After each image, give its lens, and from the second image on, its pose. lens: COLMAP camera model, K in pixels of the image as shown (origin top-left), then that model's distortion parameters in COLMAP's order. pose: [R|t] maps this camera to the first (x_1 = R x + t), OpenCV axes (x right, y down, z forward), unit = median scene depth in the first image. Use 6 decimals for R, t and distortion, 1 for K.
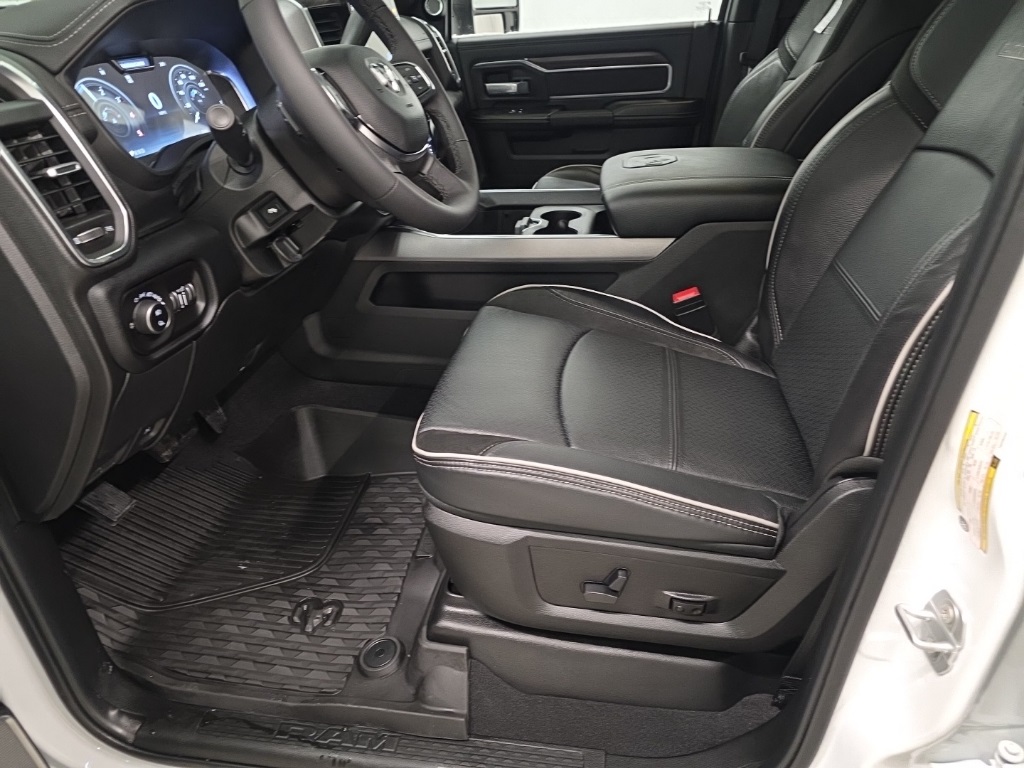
lens RADIAL K [[693.8, 0, 512.0], [0, 693.8, 384.0], [0, 0, 1]] dist [0.046755, -0.042520]
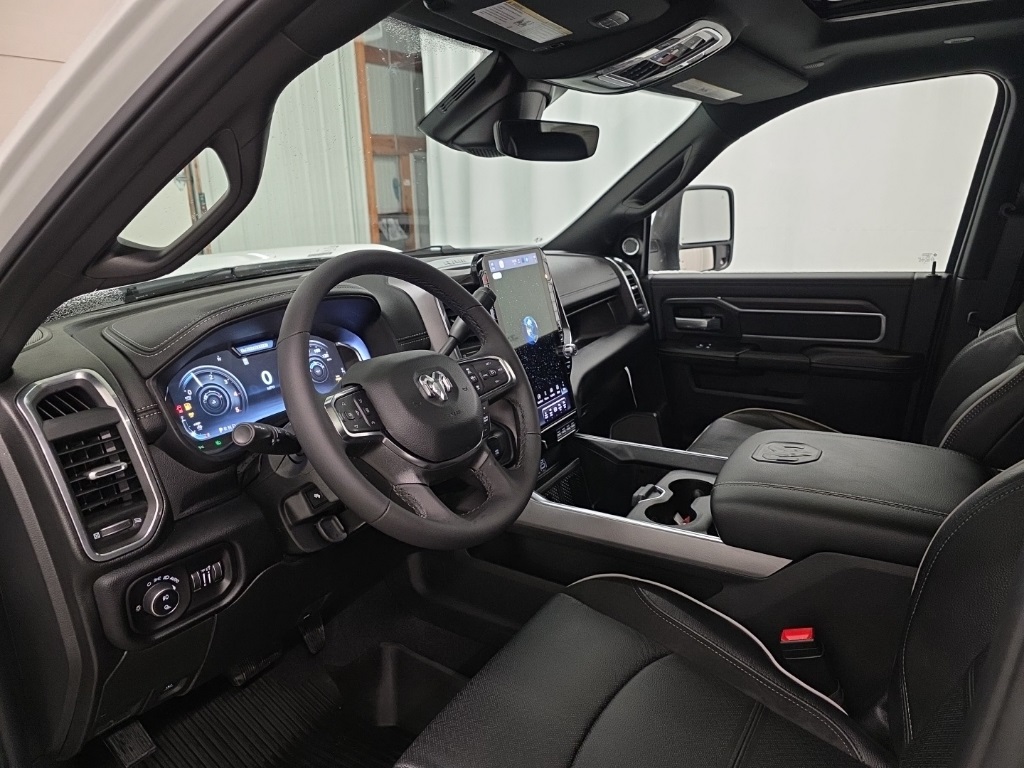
lens RADIAL K [[693.8, 0, 512.0], [0, 693.8, 384.0], [0, 0, 1]] dist [0.046755, -0.042520]
pose [[0.924382, 0.104569, -0.366855, 0.252355], [-0.183604, 0.964935, -0.187590, -0.234008], [0.334375, 0.240761, 0.911168, 0.097685]]
